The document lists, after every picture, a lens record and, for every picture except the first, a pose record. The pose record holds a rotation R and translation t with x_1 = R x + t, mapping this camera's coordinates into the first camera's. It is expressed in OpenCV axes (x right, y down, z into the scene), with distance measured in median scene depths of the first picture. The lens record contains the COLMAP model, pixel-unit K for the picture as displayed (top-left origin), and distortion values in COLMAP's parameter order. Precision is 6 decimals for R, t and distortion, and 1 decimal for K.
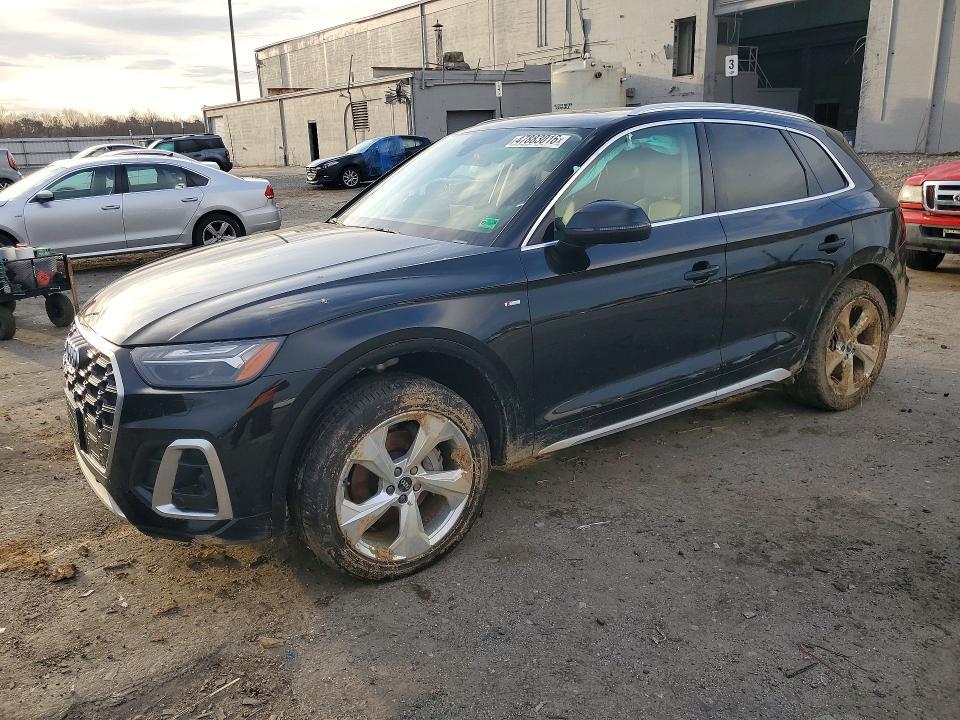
lens RADIAL K [[728.1, 0, 466.4], [0, 728.1, 362.3], [0, 0, 1]] dist [0.008385, 0.001283]
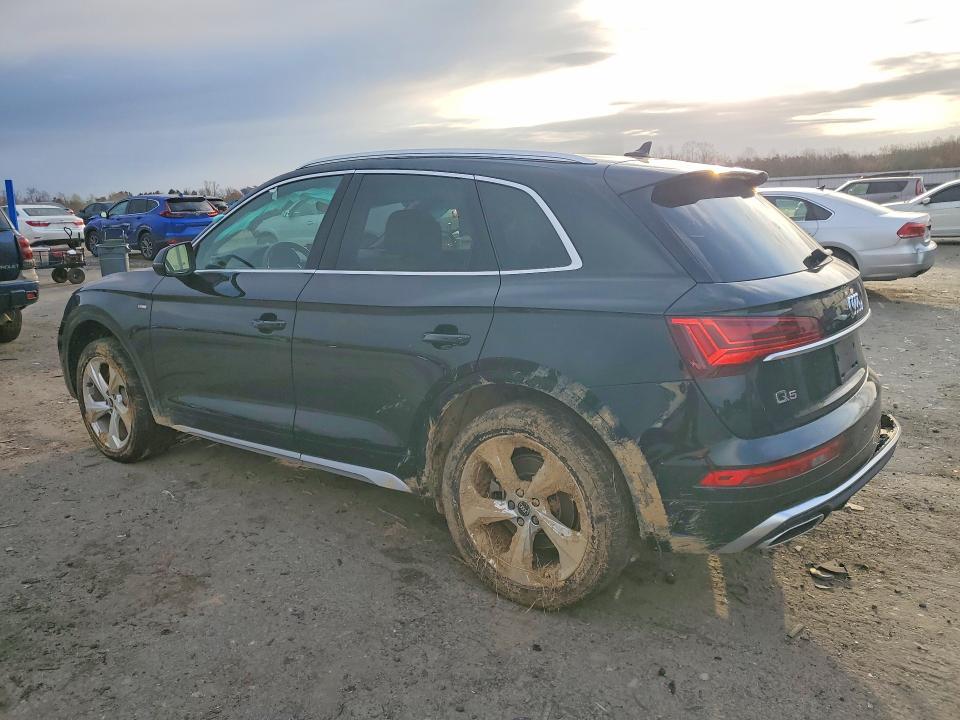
lens RADIAL K [[728.1, 0, 466.4], [0, 728.1, 362.3], [0, 0, 1]] dist [0.008385, 0.001283]
pose [[0.350439, 0.224248, -0.909343, 1.181843], [-0.251964, 0.957692, 0.139070, -0.246304], [0.902057, 0.180387, 0.392115, 0.754974]]
